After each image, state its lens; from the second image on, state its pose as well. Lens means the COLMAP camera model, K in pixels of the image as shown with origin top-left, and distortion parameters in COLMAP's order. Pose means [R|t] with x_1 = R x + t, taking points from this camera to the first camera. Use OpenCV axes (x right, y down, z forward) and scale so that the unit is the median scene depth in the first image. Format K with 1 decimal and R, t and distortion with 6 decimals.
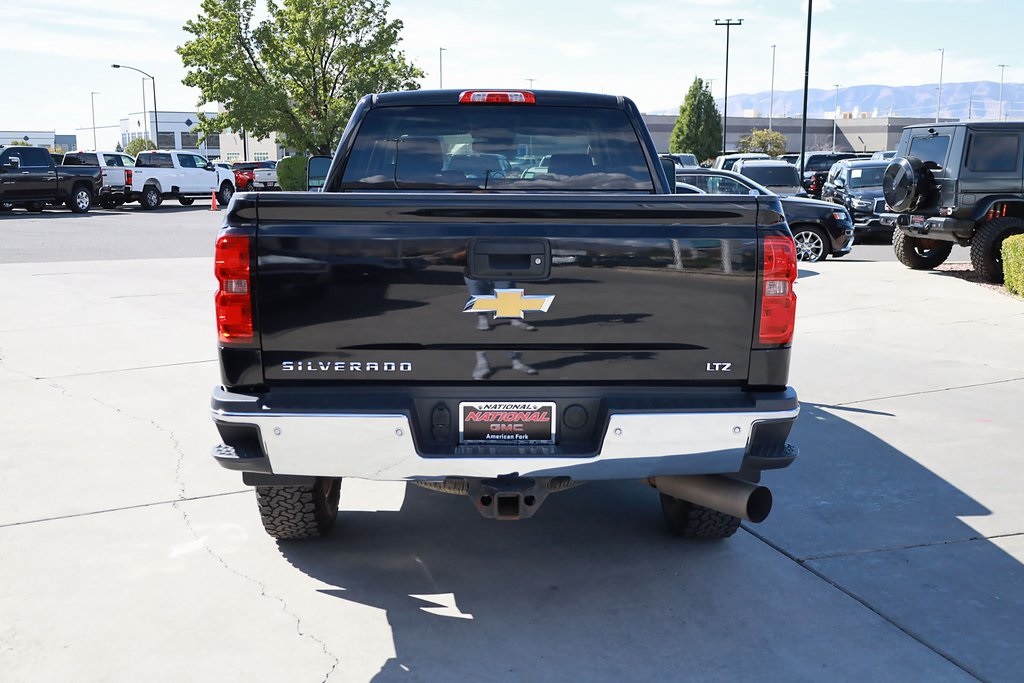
lens RADIAL K [[1062.5, 0, 512.9], [0, 1062.5, 344.7], [0, 0, 1]] dist [-0.011646, 0.000706]
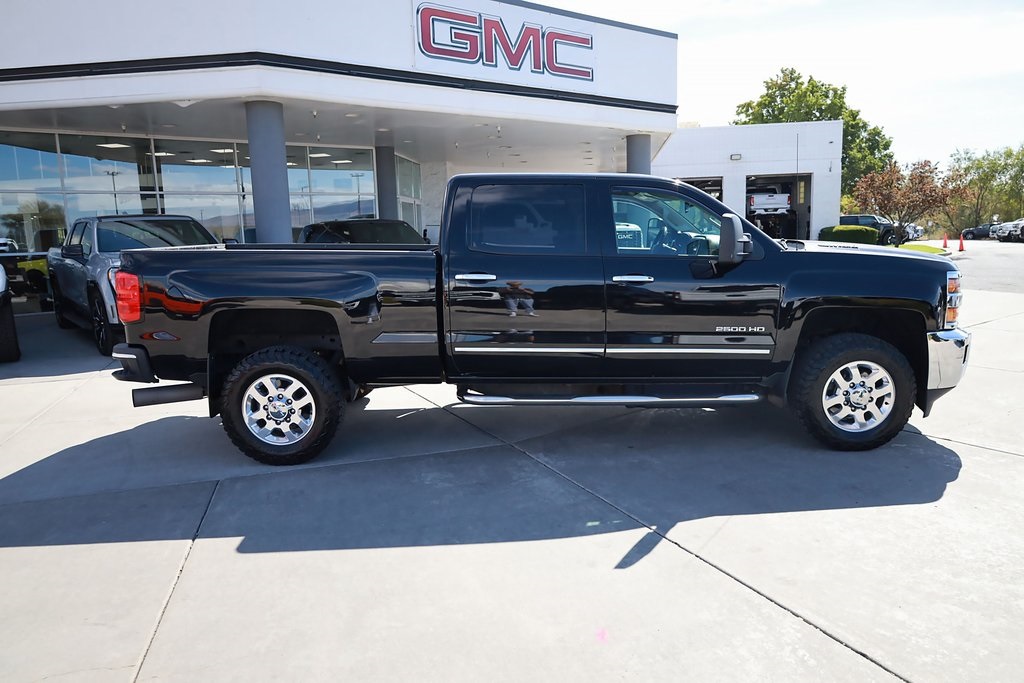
lens RADIAL K [[703.0, 0, 510.0], [0, 703.0, 344.8], [0, 0, 1]] dist [-0.003471, -0.008309]
pose [[-0.077935, 0.154270, -0.984950, 0.161626], [-0.138768, 0.976659, 0.163952, -0.029697], [0.987253, 0.149458, -0.054708, 0.188231]]
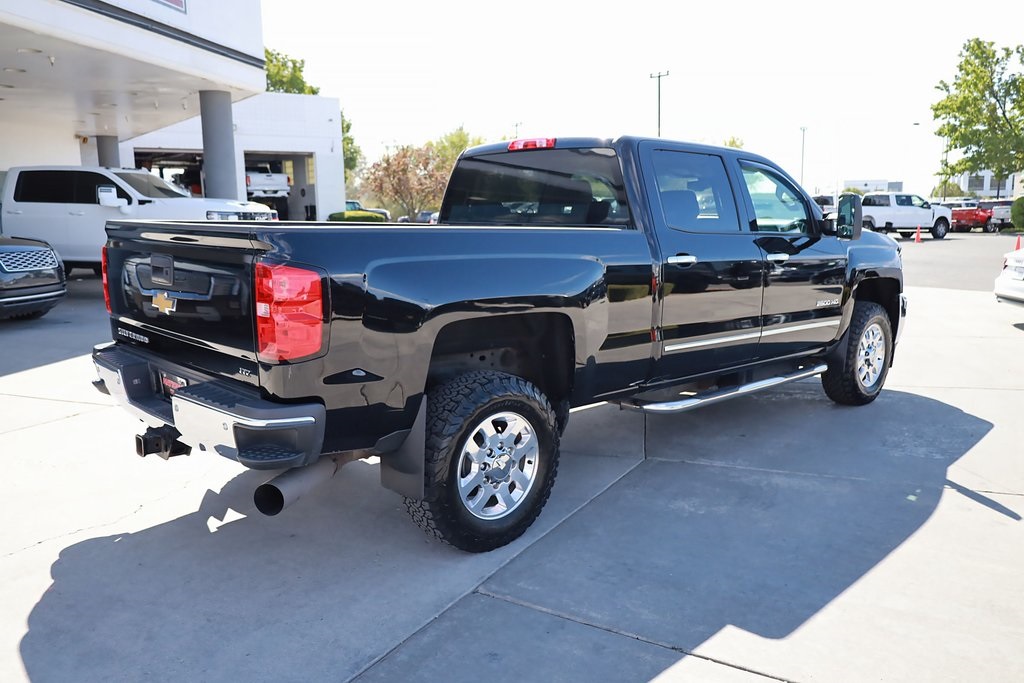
lens RADIAL K [[826.4, 0, 512.0], [0, 826.4, 341.5], [0, 0, 1]] dist [0.031330, -0.084210]
pose [[0.642579, 0.112006, -0.757988, 0.112031], [-0.115874, 0.992086, 0.048367, -0.009545], [0.757407, 0.056752, 0.650472, 0.065083]]
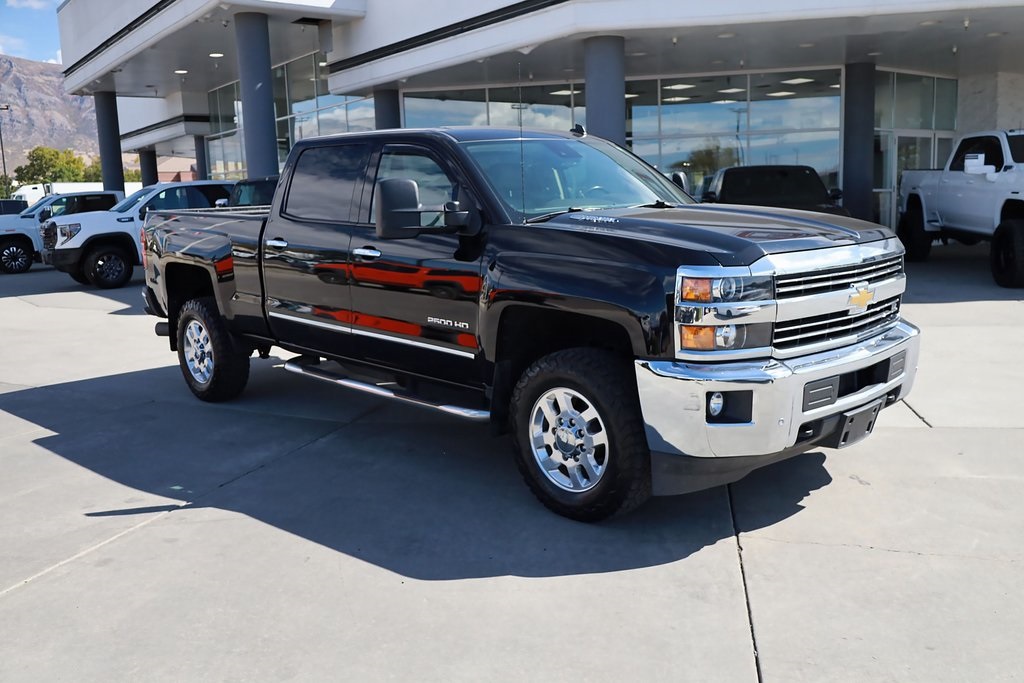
lens RADIAL K [[911.6, 0, 512.0], [0, 911.6, 341.5], [0, 0, 1]] dist [-0.006777, -0.006062]
pose [[-0.786764, 0.115990, -0.606259, 0.099875], [-0.073335, 0.957664, 0.278390, -0.053121], [0.612883, 0.263487, -0.744949, 0.334814]]
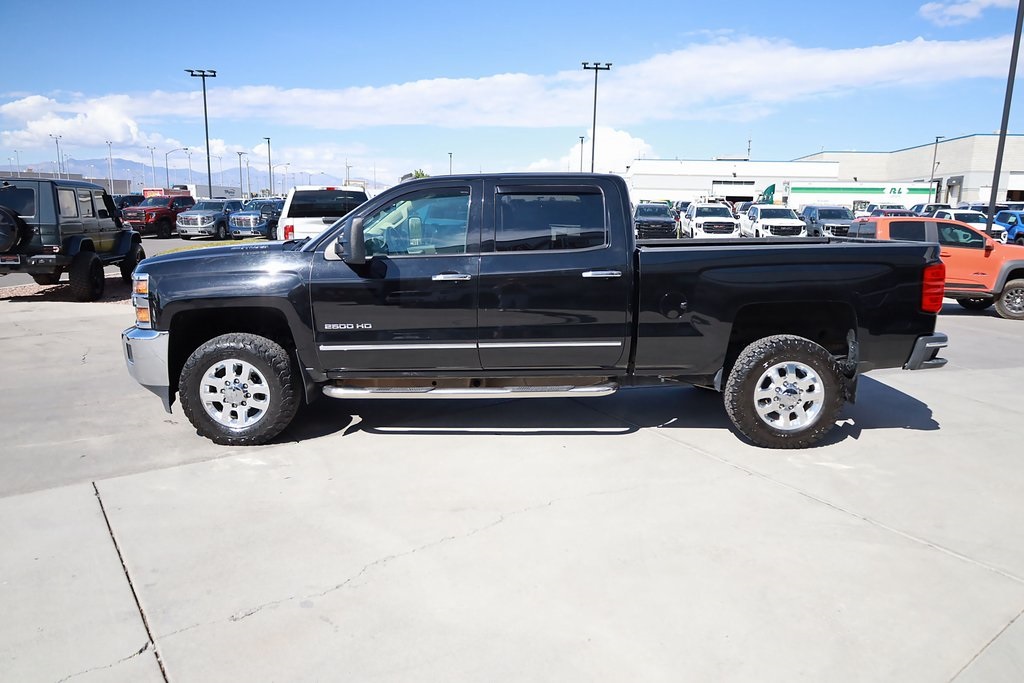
lens RADIAL K [[705.1, 0, 511.5], [0, 705.1, 345.5], [0, 0, 1]] dist [-0.006371, 0.000651]
pose [[0.017354, -0.184086, 0.982757, -0.176587], [0.155410, 0.971456, 0.179225, -0.034217], [-0.987698, 0.149620, 0.045468, 0.185673]]
